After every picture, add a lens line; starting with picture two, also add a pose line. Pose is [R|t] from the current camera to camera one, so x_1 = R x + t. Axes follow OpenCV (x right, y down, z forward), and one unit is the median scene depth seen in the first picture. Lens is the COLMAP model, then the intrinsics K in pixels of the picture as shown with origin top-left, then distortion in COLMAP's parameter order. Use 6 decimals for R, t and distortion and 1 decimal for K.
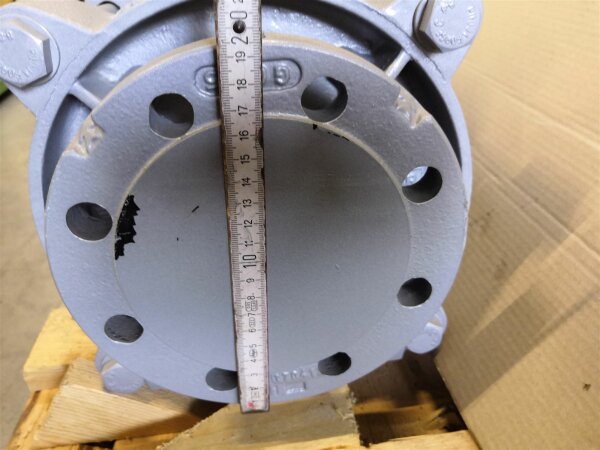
lens RADIAL K [[486.6, 0, 312.2], [0, 486.6, 226.9], [0, 0, 1]] dist [-0.034669, 0.089643]
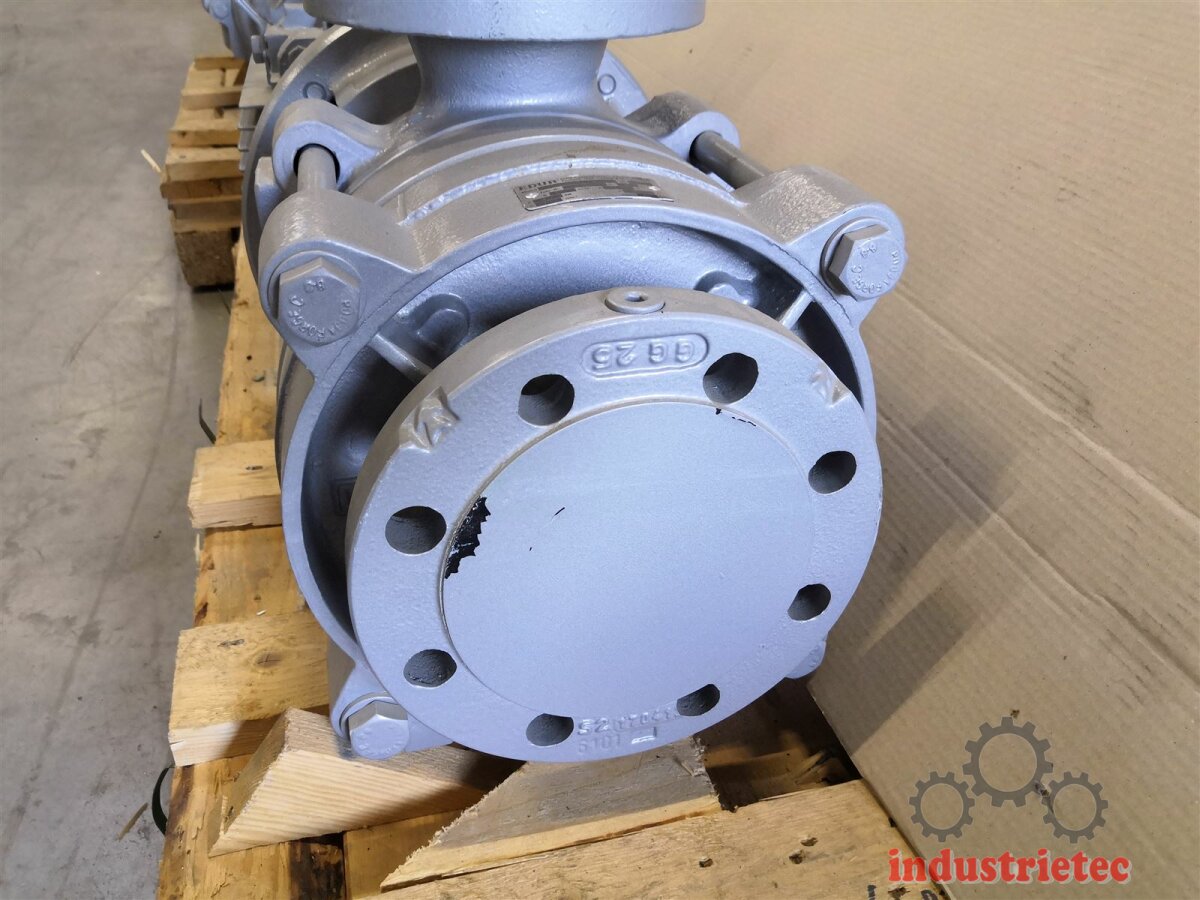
lens RADIAL K [[958.9, 0, 635.2], [0, 958.9, 451.0], [0, 0, 1]] dist [0.023251, -0.005260]
pose [[0.983644, -0.003106, 0.180096, -0.284324], [-0.003237, 0.999385, 0.034912, -0.133429], [-0.180094, -0.034924, 0.983029, -0.367228]]
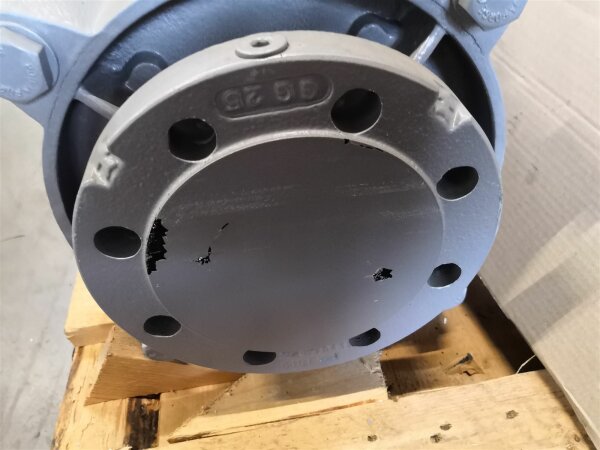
lens RADIAL K [[479.5, 0, 317.6], [0, 479.5, 225.5], [0, 0, 1]] dist [0.023251, -0.005260]
pose [[0.999125, -0.041027, -0.008184, -0.033637], [0.041803, 0.971325, 0.234050, -0.182743], [-0.001653, -0.234187, 0.972190, 0.045825]]
